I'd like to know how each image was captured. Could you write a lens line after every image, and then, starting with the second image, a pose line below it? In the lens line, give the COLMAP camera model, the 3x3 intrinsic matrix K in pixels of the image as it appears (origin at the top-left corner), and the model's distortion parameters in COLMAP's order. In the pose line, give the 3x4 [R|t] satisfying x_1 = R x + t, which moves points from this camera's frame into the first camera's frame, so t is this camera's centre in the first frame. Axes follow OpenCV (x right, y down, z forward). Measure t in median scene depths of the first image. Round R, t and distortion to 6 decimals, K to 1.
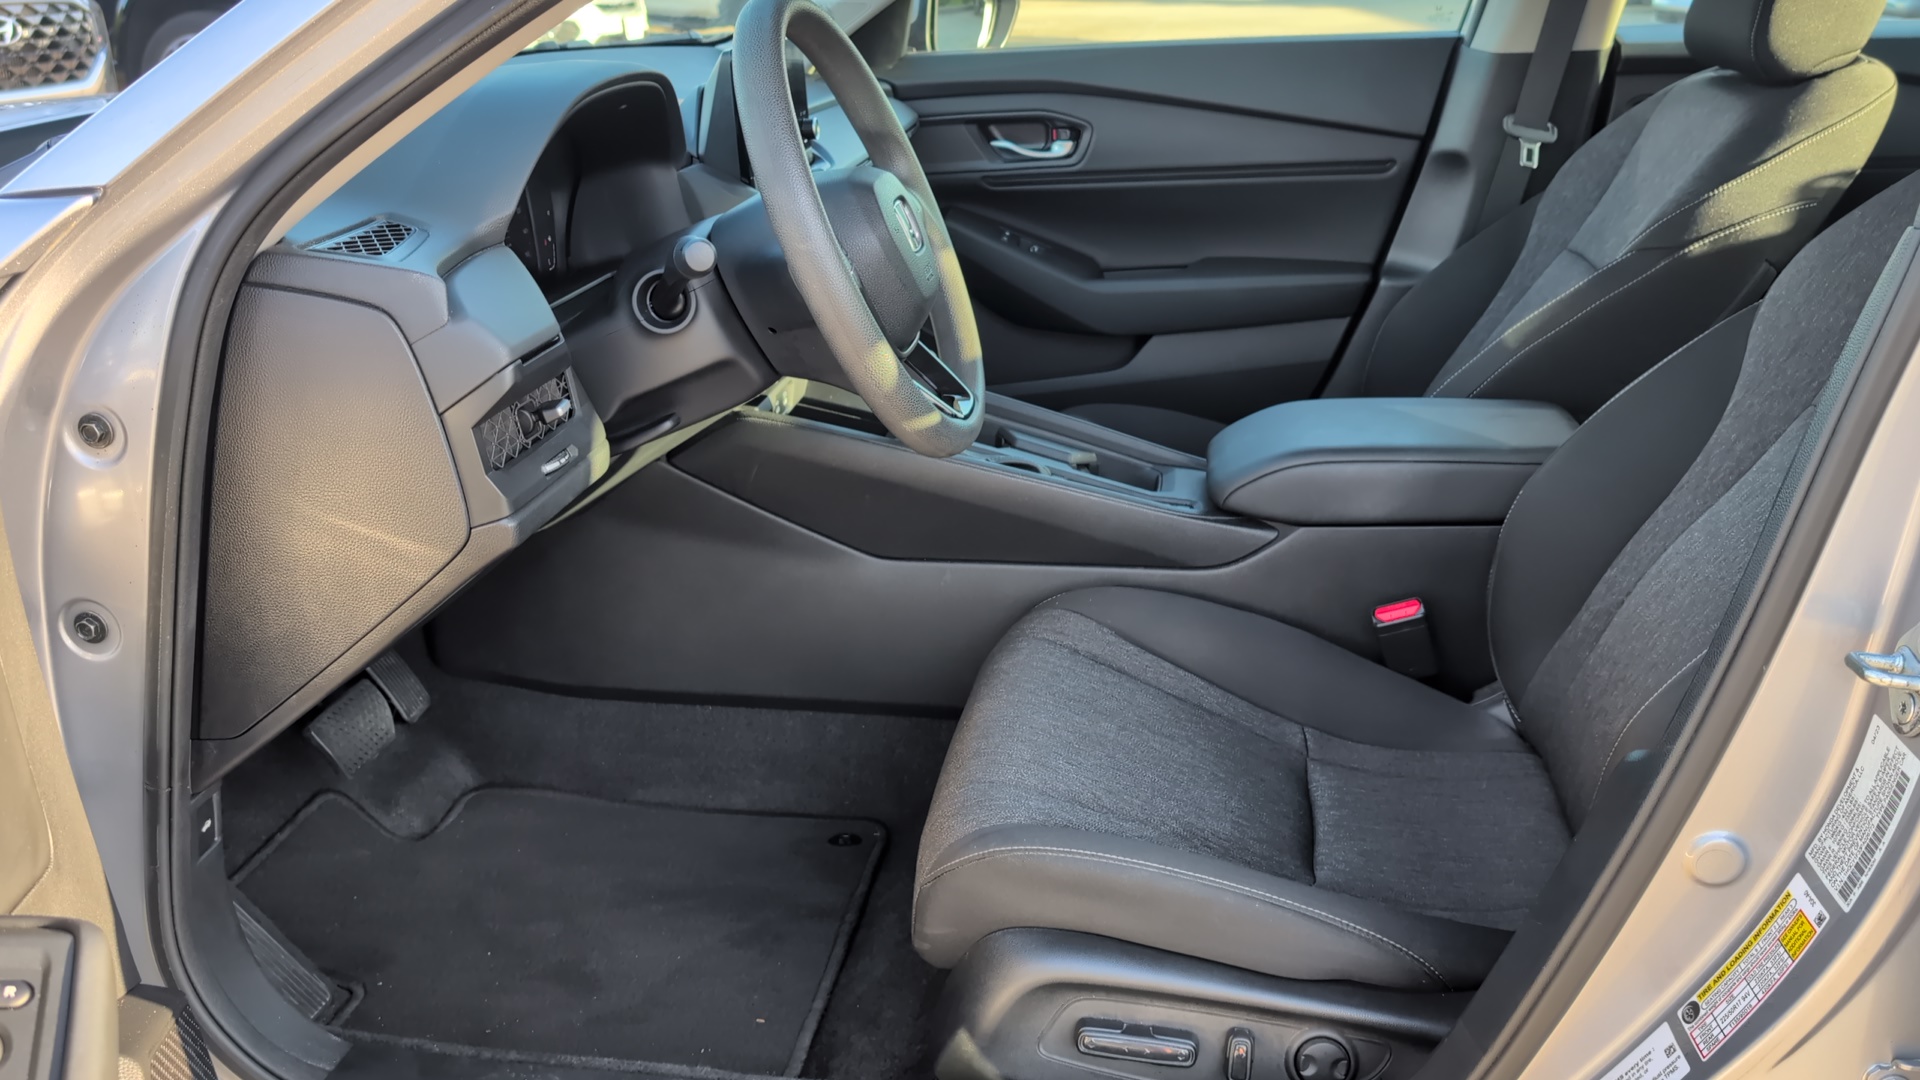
lens RADIAL K [[1633.6, 0, 960.0], [0, 1633.6, 540.0], [0, 0, 1]] dist [0.002639, -0.001741]
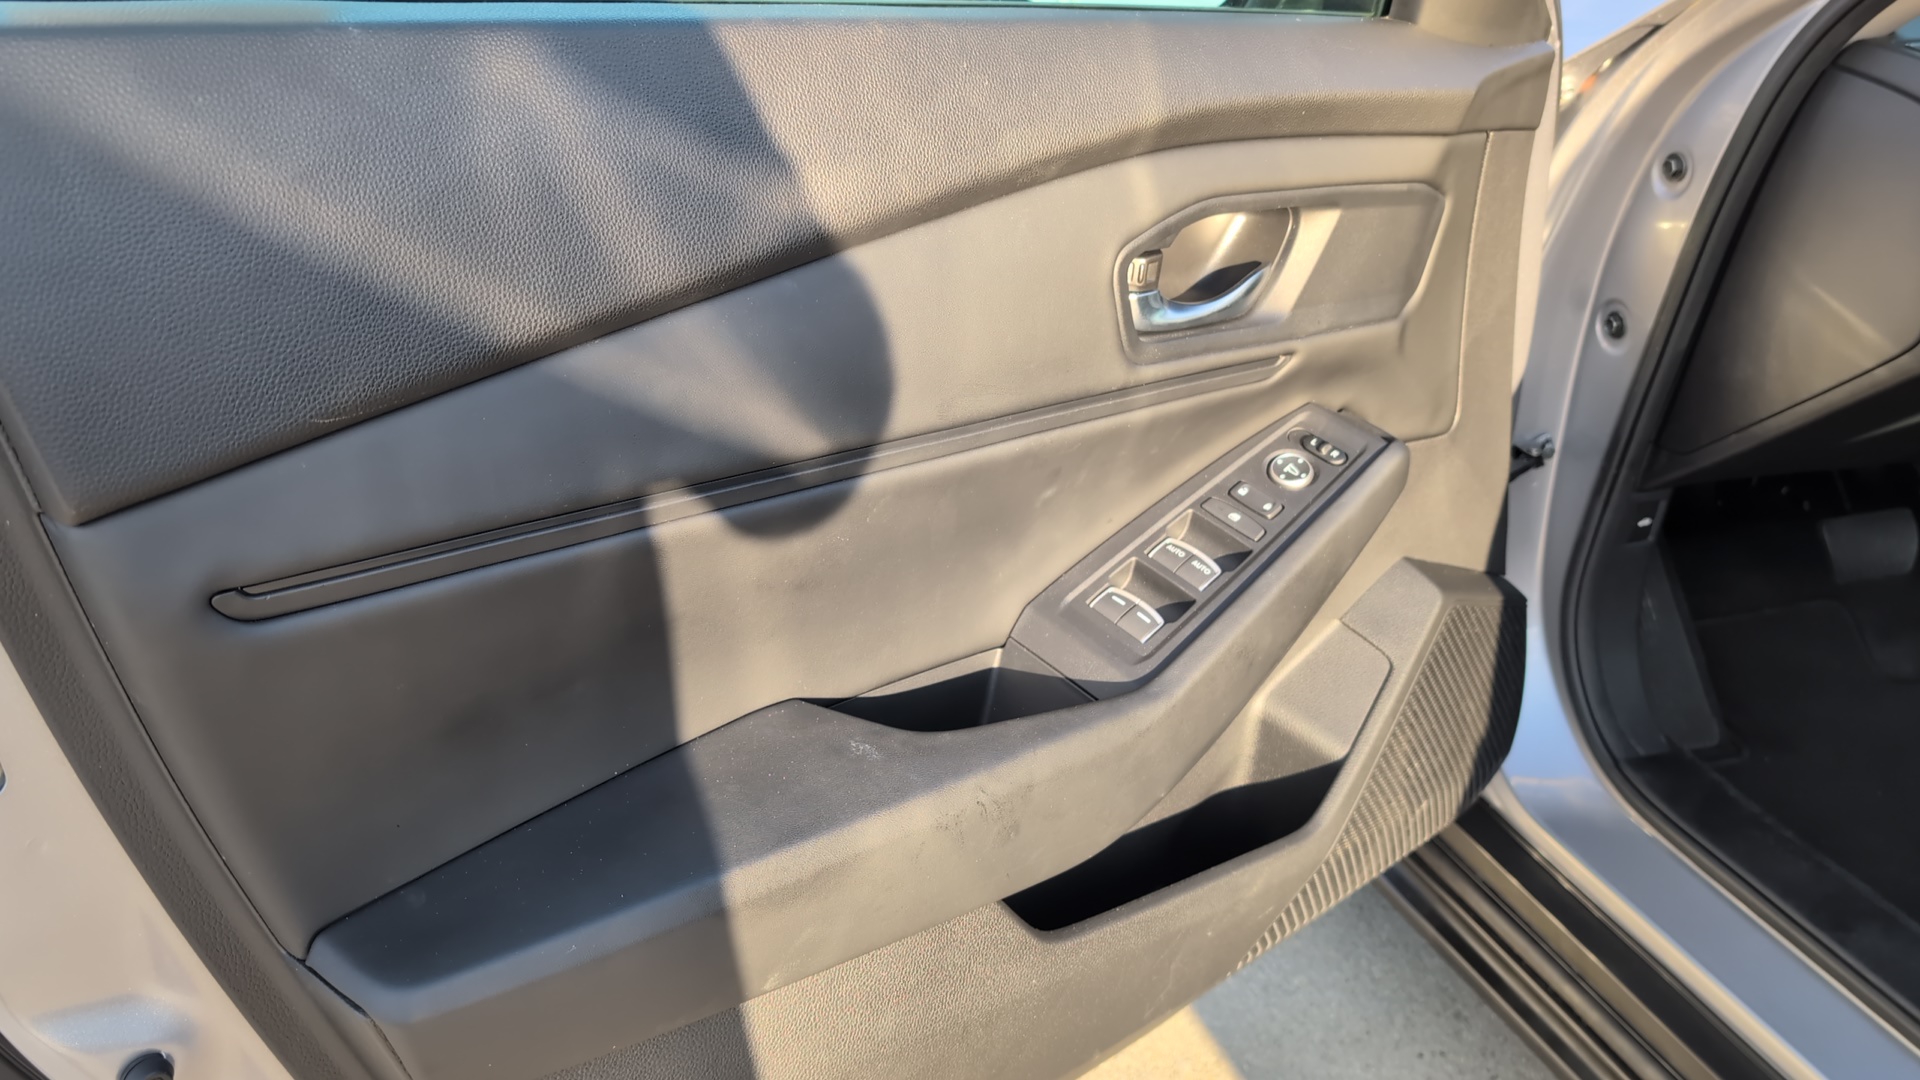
lens RADIAL K [[1606.3, 0, 970.2], [0, 1606.3, 541.1], [0, 0, 1]] dist [0.058053, -0.051195]
pose [[0.442632, 0.388661, -0.808096, 0.319791], [-0.322243, 0.909929, 0.261131, 0.039227], [0.836801, 0.144818, 0.528007, -0.049441]]
